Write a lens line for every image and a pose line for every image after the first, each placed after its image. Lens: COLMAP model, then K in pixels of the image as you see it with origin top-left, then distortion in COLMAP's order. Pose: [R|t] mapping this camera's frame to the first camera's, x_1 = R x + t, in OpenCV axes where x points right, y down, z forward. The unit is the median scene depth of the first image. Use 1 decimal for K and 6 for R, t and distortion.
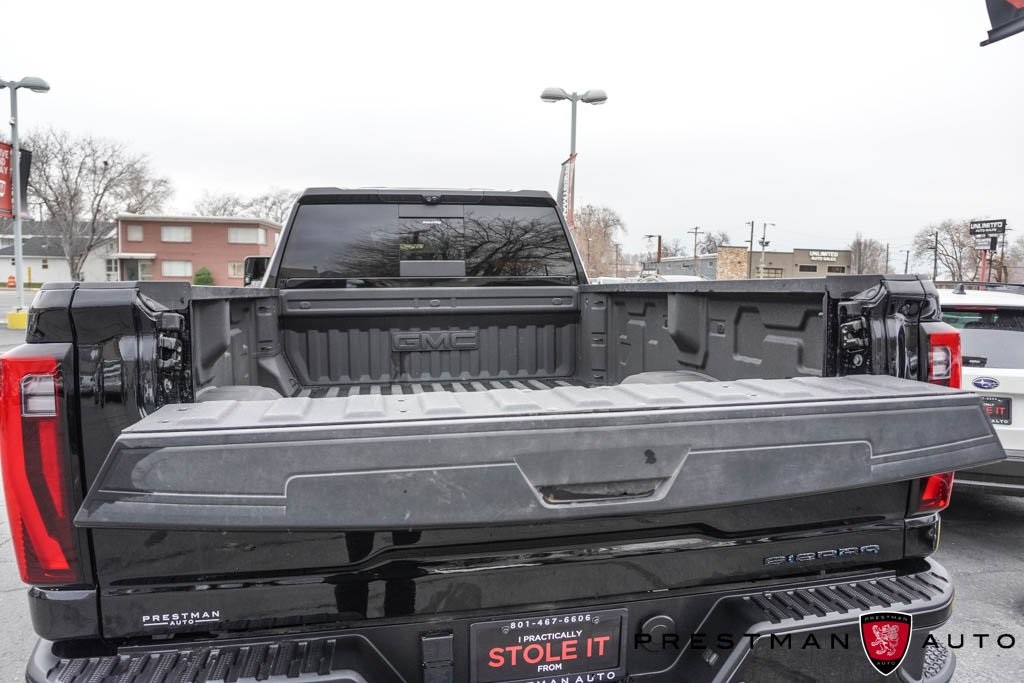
lens RADIAL K [[697.0, 0, 512.0], [0, 697.0, 341.5], [0, 0, 1]] dist [-0.062024, 0.036277]
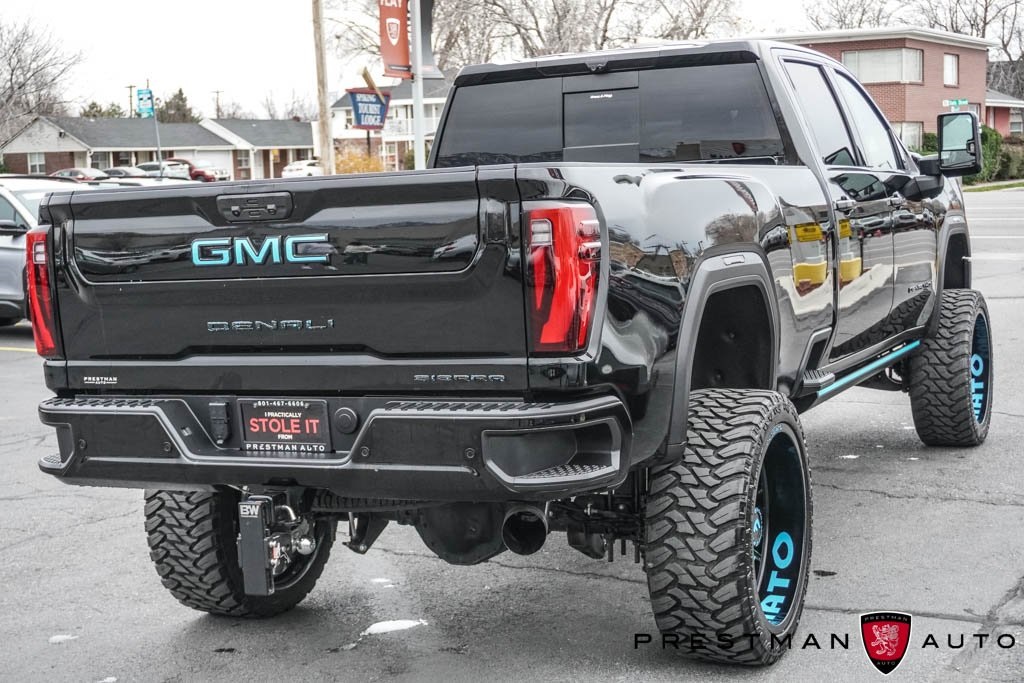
lens RADIAL K [[1615.5, 0, 512.0], [0, 1615.5, 341.5], [0, 0, 1]] dist [0.011365, 0.092427]
pose [[0.809659, 0.021649, -0.586501, 0.882345], [-0.006468, 0.999588, 0.027969, 0.056036], [0.586865, -0.018852, 0.809466, -0.549304]]
